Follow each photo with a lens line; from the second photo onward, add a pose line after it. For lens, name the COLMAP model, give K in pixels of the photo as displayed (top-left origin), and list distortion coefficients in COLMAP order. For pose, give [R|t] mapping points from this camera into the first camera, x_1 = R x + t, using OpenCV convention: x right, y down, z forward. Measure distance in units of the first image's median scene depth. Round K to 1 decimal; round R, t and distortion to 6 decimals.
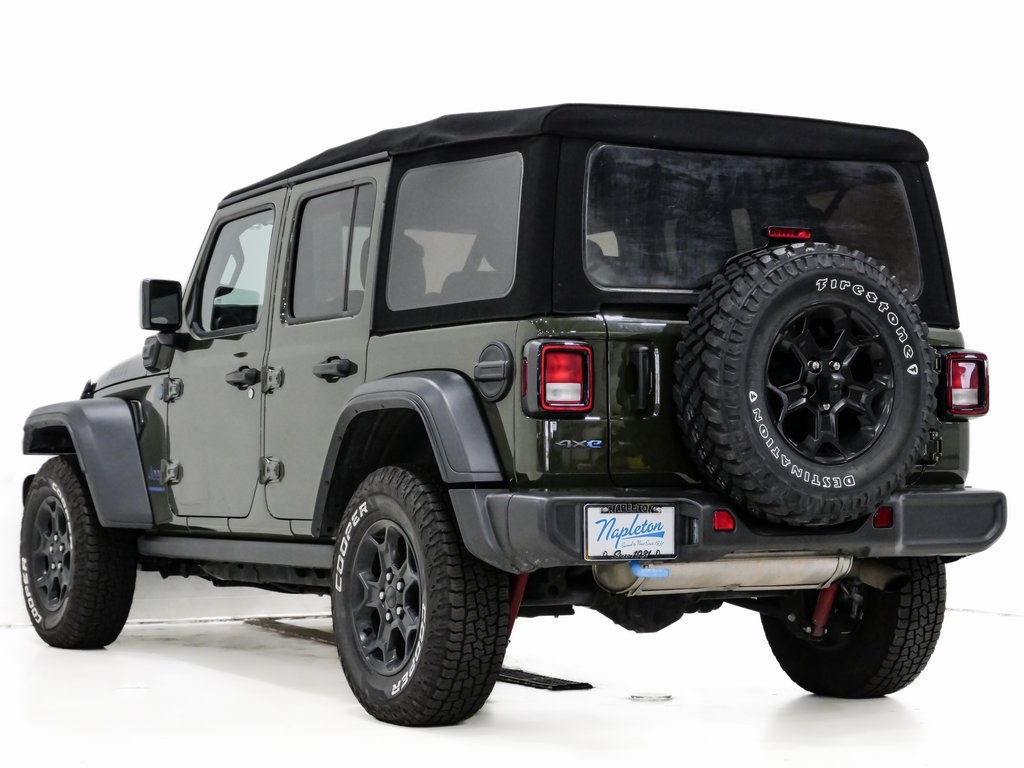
lens RADIAL K [[2473.7, 0, 512.0], [0, 2473.7, 384.0], [0, 0, 1]] dist [0.028879, 0.204373]
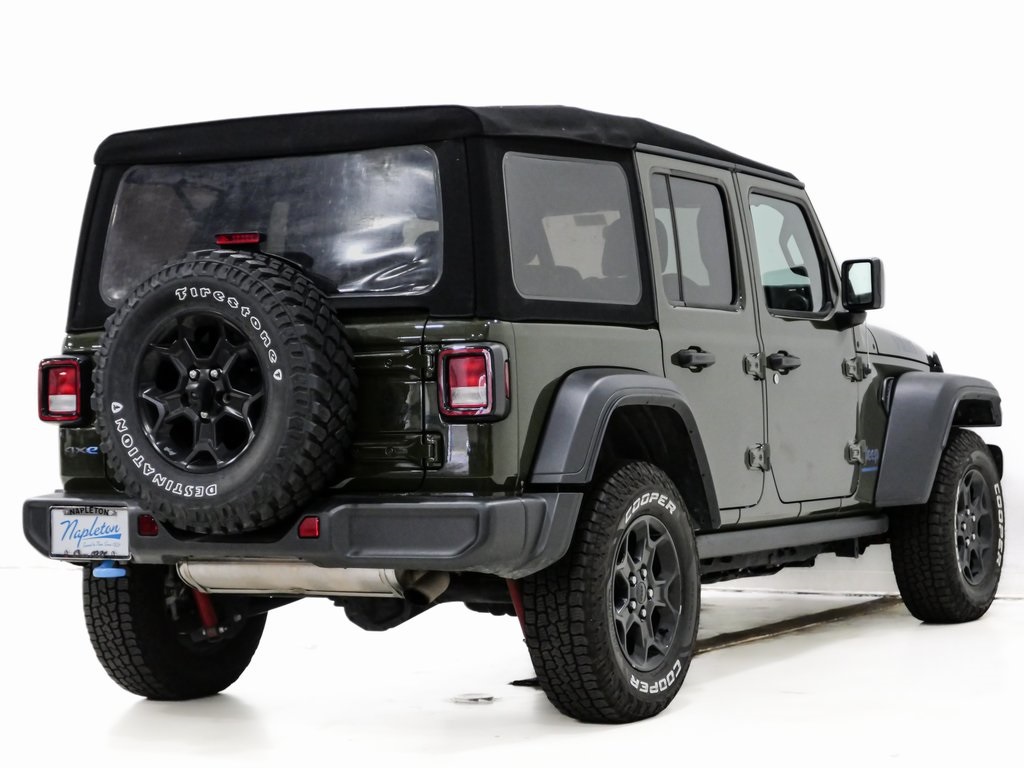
lens RADIAL K [[2501.1, 0, 512.0], [0, 2501.1, 384.0], [0, 0, 1]] dist [-0.031673, 0.295597]
pose [[0.520081, -0.010259, -0.854055, 1.050839], [0.040256, 0.999111, 0.012513, -0.010919], [0.853168, -0.040889, 0.520032, 0.582702]]
